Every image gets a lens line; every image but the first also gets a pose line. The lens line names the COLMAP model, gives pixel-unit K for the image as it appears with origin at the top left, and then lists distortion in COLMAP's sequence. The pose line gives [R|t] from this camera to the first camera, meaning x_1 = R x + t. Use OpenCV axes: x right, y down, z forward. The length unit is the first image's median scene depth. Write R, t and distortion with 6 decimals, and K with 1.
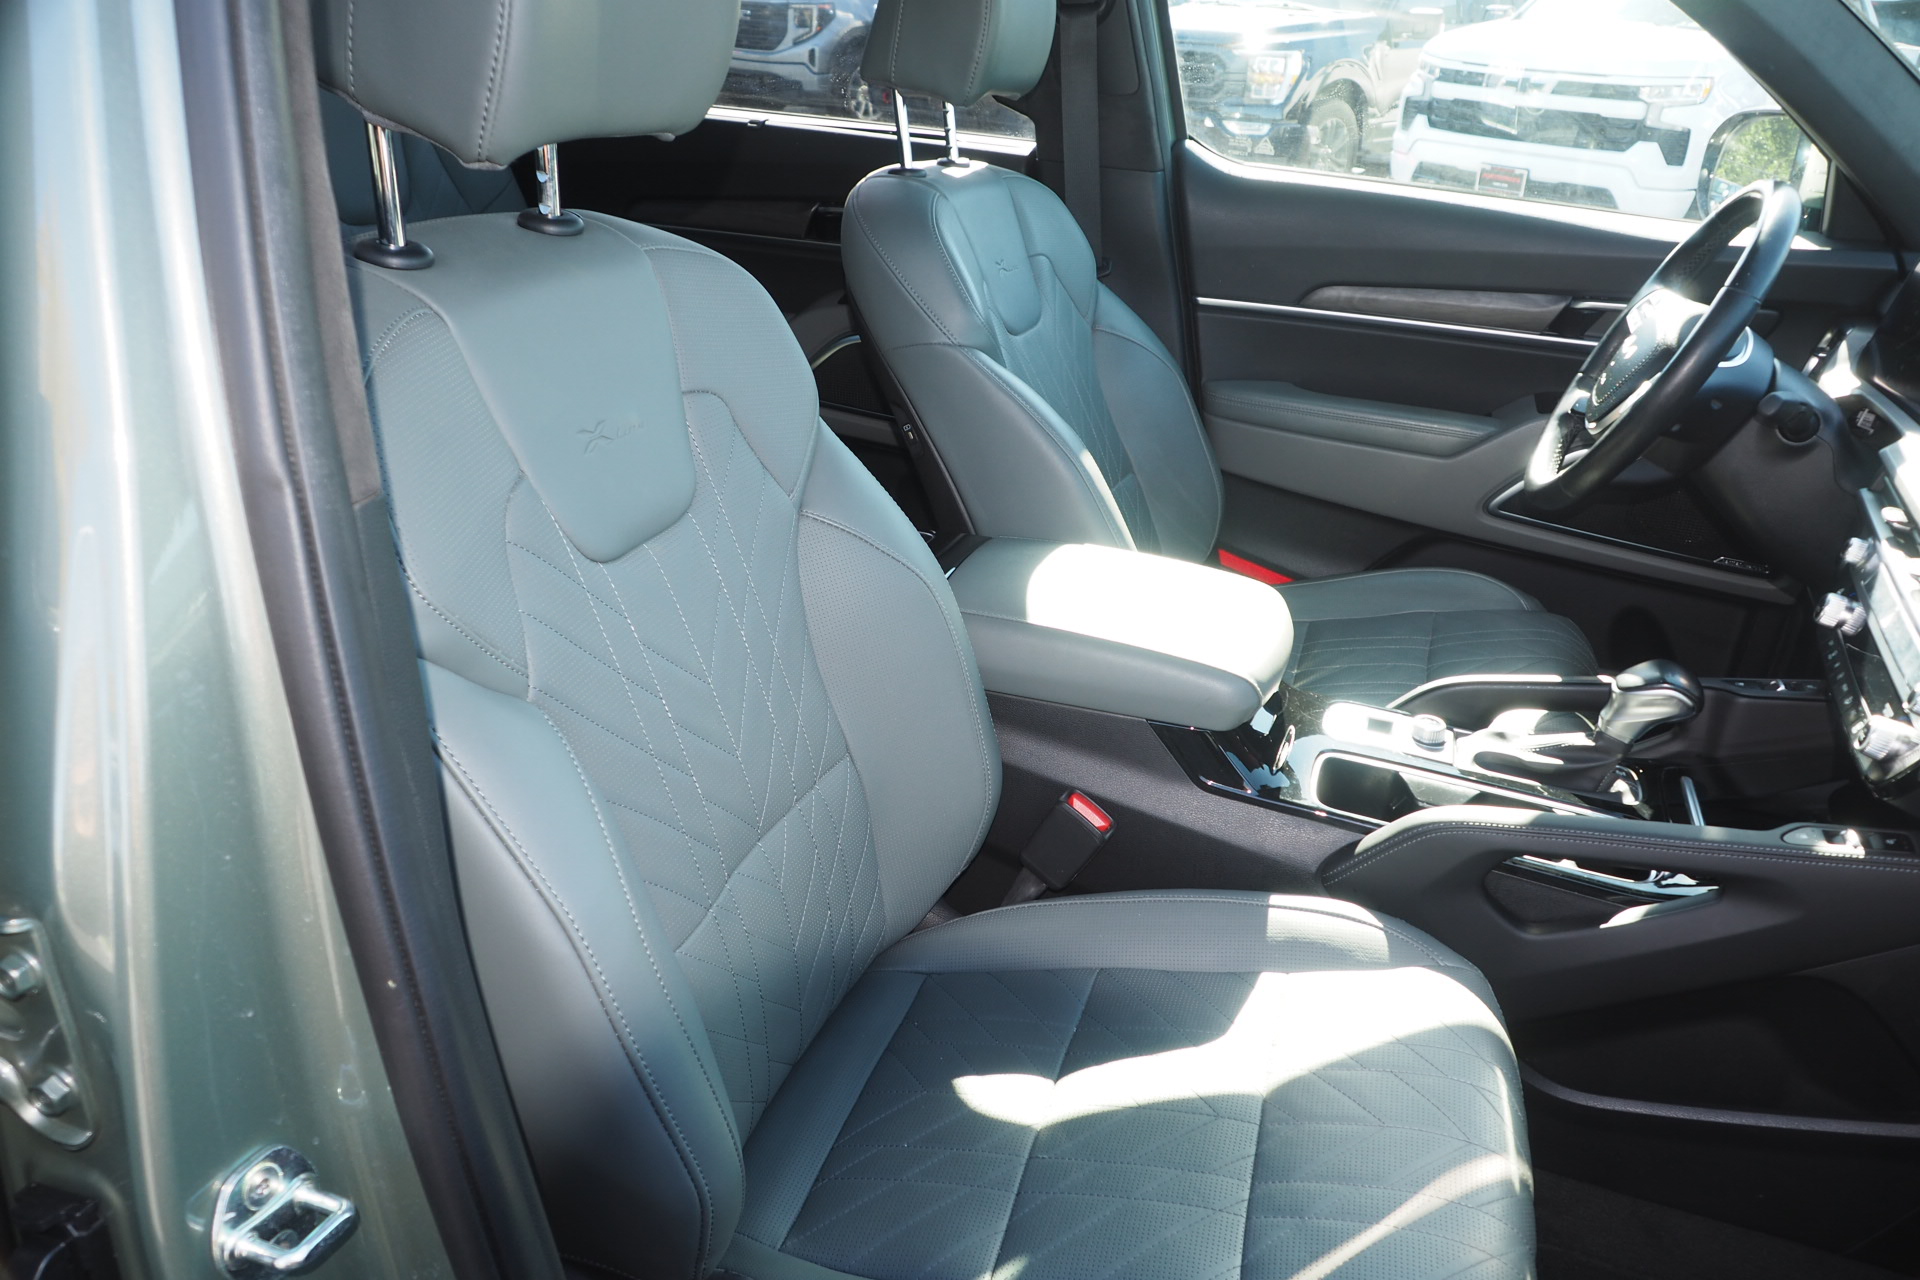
lens RADIAL K [[1363.3, 0, 969.5], [0, 1363.3, 634.5], [0, 0, 1]] dist [-0.024255, -0.005035]
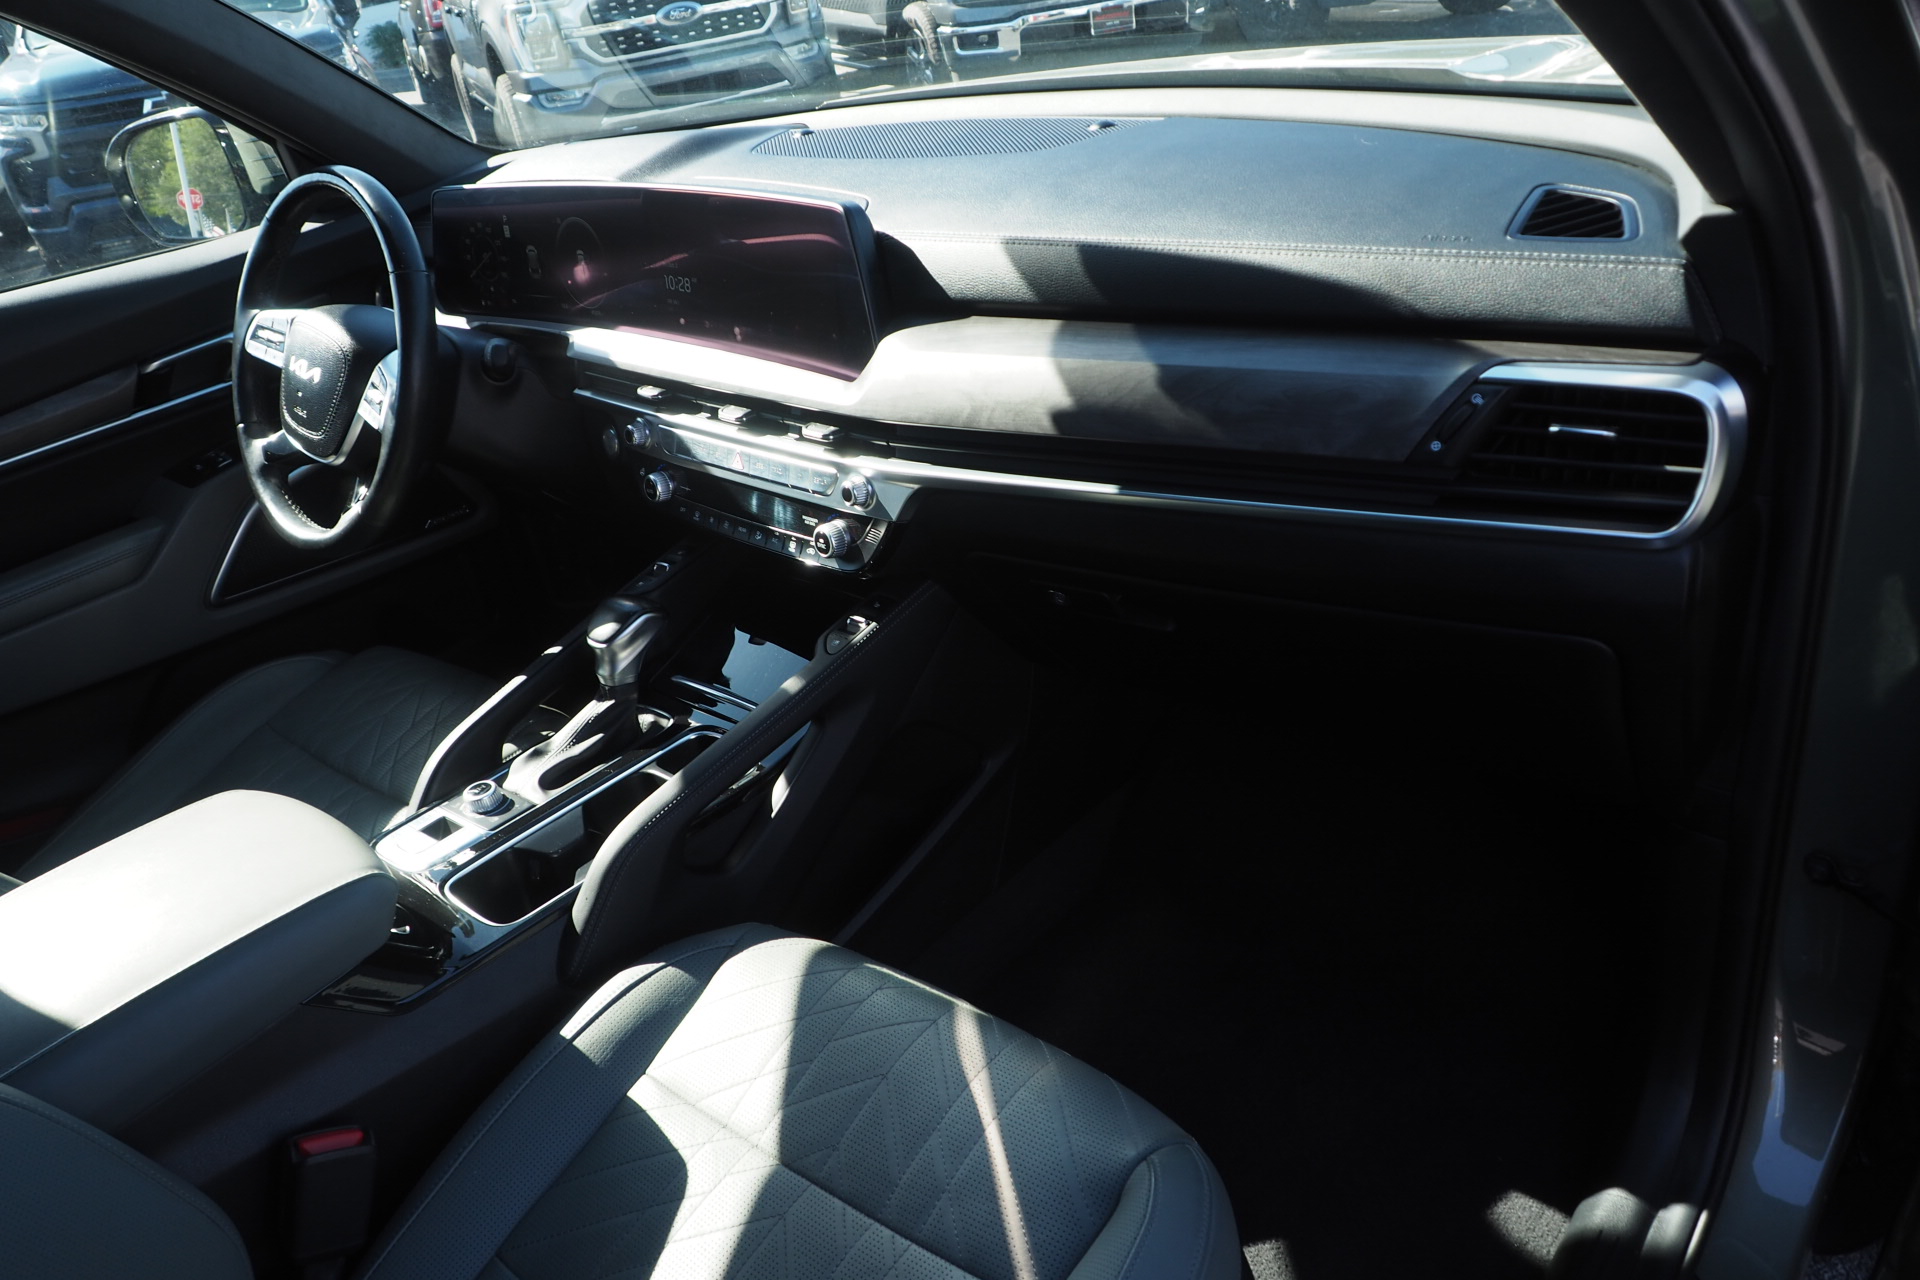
lens RADIAL K [[1363.3, 0, 910.9], [0, 1363.3, 631.0], [0, 0, 1]] dist [-0.024255, -0.005035]
pose [[0.364262, -0.526318, 0.768311, -0.222558], [0.533523, 0.794128, 0.291056, -0.142241], [-0.763326, 0.303891, 0.570074, 0.227326]]
